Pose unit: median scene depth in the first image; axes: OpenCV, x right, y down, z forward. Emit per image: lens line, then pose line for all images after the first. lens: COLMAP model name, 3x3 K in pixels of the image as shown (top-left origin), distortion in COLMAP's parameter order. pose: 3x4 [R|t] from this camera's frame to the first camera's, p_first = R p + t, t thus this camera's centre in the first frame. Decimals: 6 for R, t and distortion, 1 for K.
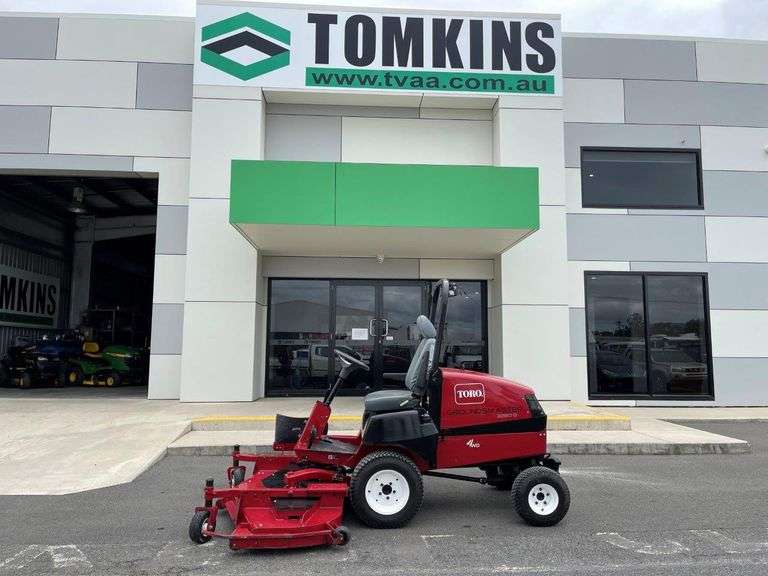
lens RADIAL K [[579.2, 0, 383.2], [0, 579.2, 286.8], [0, 0, 1]] dist [0.029910, -0.020486]
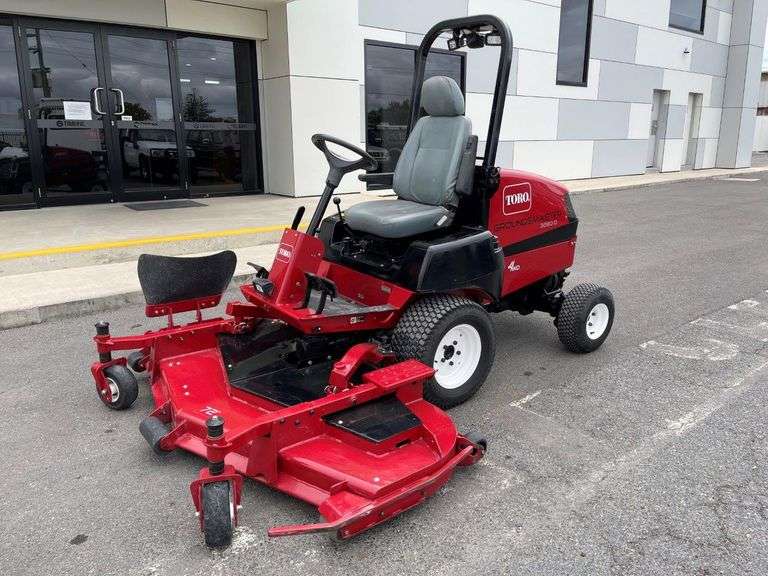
lens RADIAL K [[579.2, 0, 388.7], [0, 579.2, 284.7], [0, 0, 1]] dist [0.029910, -0.020486]
pose [[0.804468, -0.152111, 0.574189, -0.394926], [-0.059506, 0.941154, 0.332697, 0.060533], [-0.591008, -0.301812, 0.748077, 0.549060]]
